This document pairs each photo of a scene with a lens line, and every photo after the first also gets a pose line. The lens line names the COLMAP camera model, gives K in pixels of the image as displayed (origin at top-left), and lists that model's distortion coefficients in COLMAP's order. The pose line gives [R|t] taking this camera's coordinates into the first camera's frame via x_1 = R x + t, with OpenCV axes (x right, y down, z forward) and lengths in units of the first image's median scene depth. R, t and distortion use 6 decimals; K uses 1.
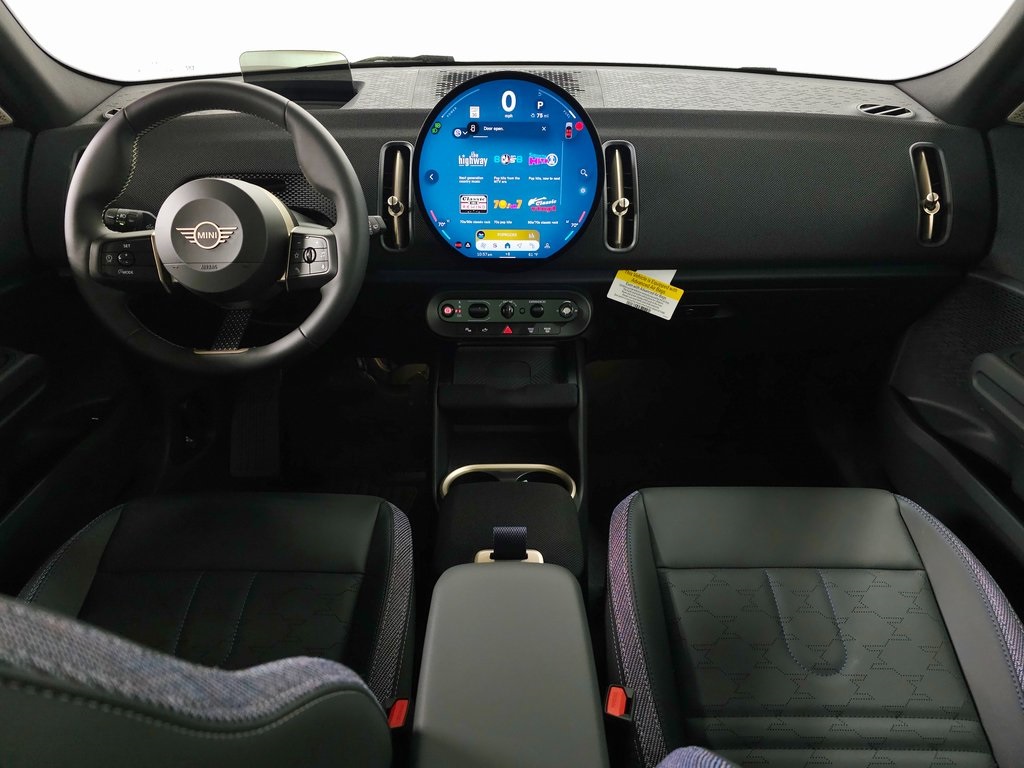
lens RADIAL K [[674.3, 0, 501.5], [0, 674.3, 378.5], [0, 0, 1]] dist [0.074934, -0.076121]
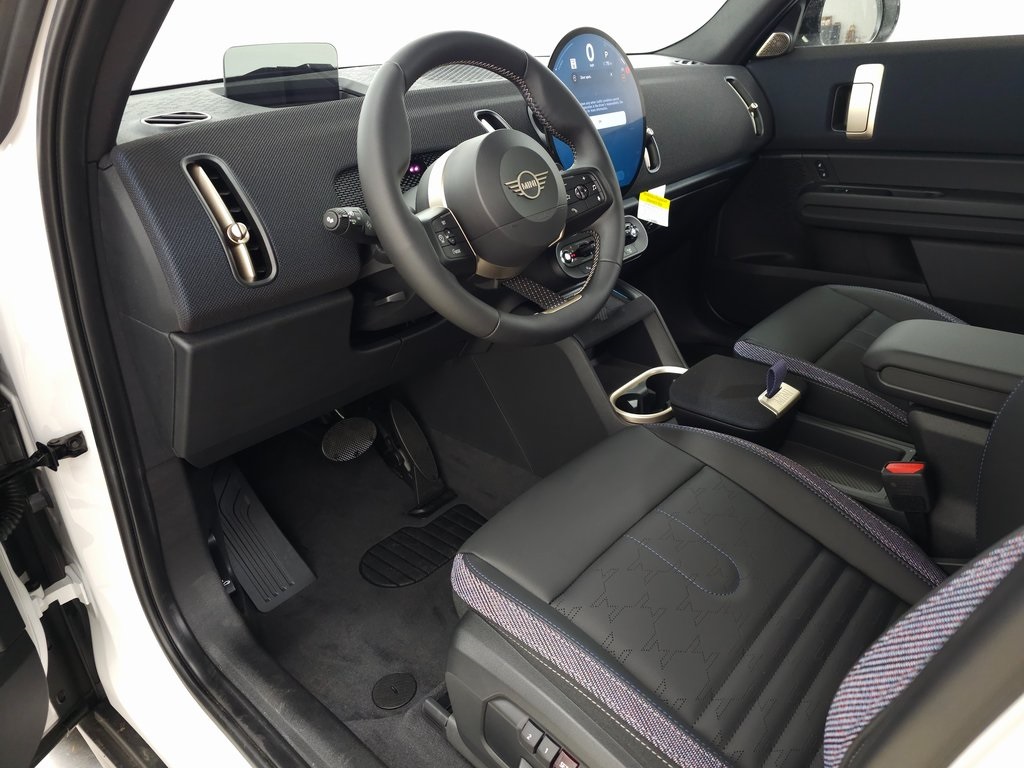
lens RADIAL K [[679.0, 0, 509.2], [0, 679.0, 375.7], [0, 0, 1]] dist [0.066411, -0.068619]
pose [[0.668250, -0.350955, 0.655952, -1.009276], [0.423635, 0.904324, 0.052265, -0.029560], [-0.611536, 0.242958, 0.752991, 0.330561]]
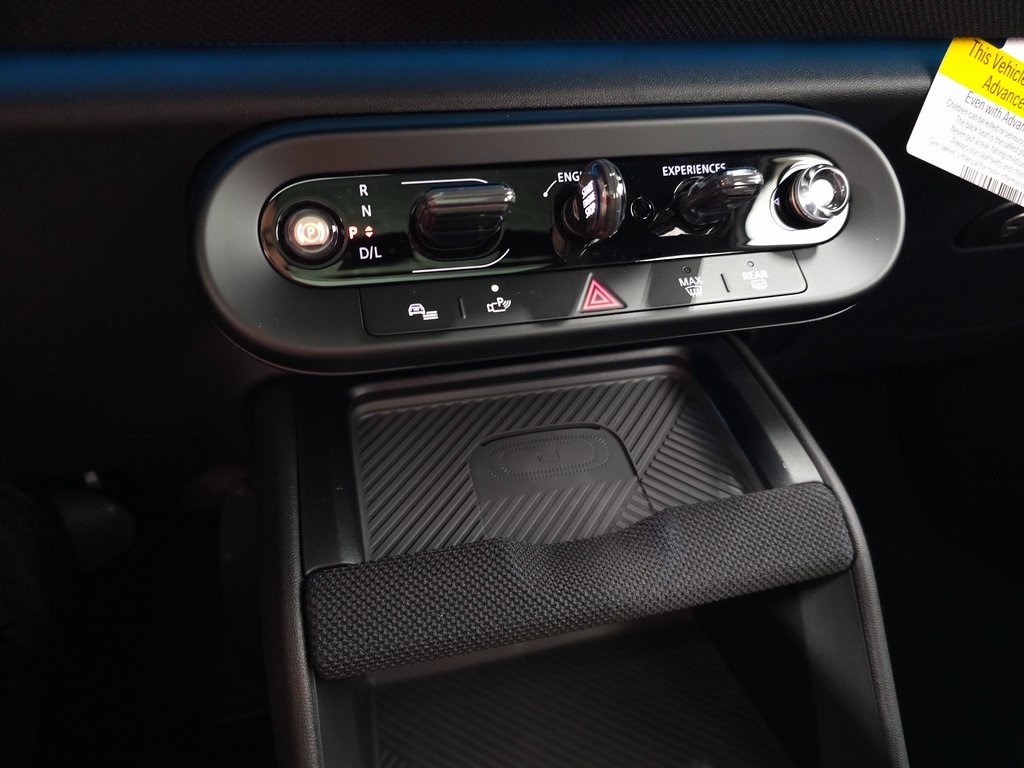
lens RADIAL K [[674.3, 0, 501.5], [0, 674.3, 378.5], [0, 0, 1]] dist [0.074934, -0.076121]
pose [[0.967910, -0.116127, 0.222854, -0.083486], [0.131778, 0.989660, -0.056643, -0.040196], [-0.213972, 0.084193, 0.973205, 0.873521]]
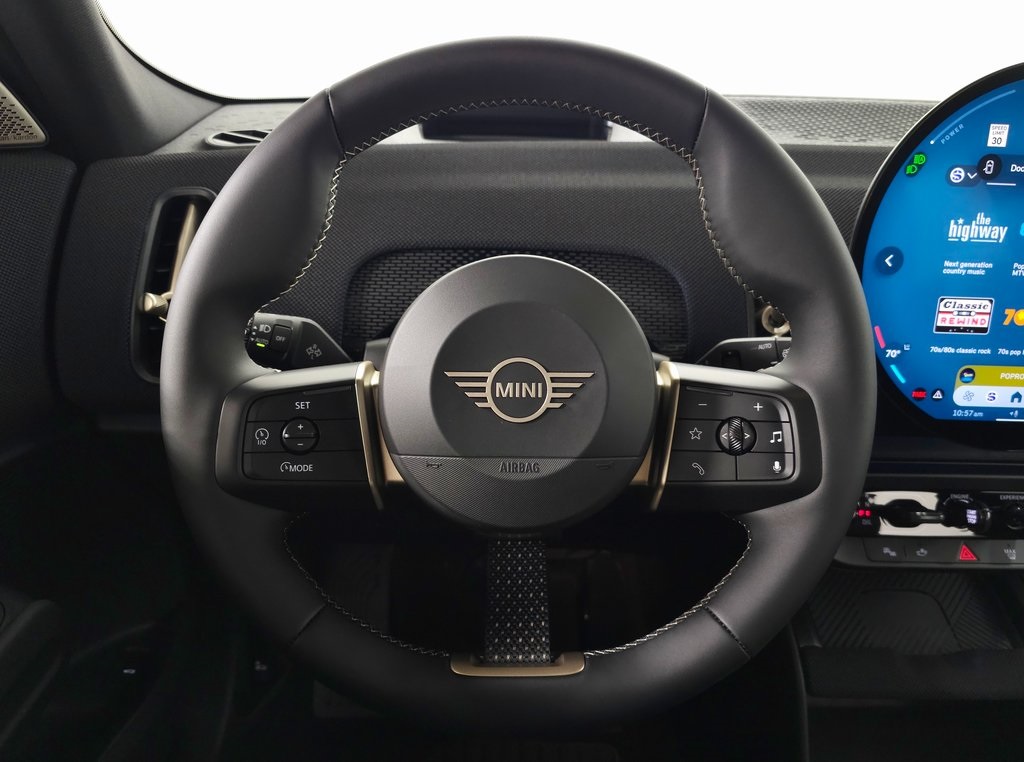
lens RADIAL K [[703.3, 0, 502.2], [0, 703.3, 389.5], [0, 0, 1]] dist [0.001541, -0.002687]
pose [[0.999571, 0.022077, 0.019226, -0.392813], [-0.019819, 0.993668, -0.110590, -0.143343], [-0.021546, 0.110162, 0.993680, 0.513678]]
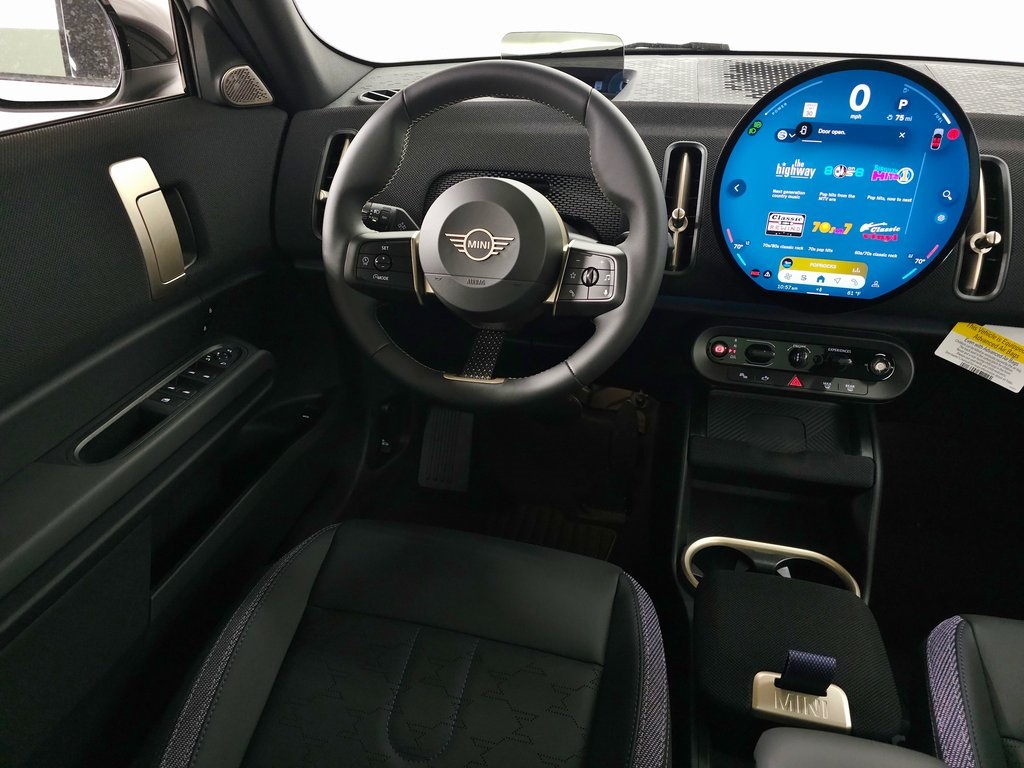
lens RADIAL K [[679.0, 0, 509.2], [0, 679.0, 375.7], [0, 0, 1]] dist [0.066411, -0.068619]
pose [[0.975829, 0.117229, -0.184434, -0.191322], [-0.117023, 0.993056, 0.012041, -0.054543], [0.184565, 0.009833, 0.982771, 0.154744]]
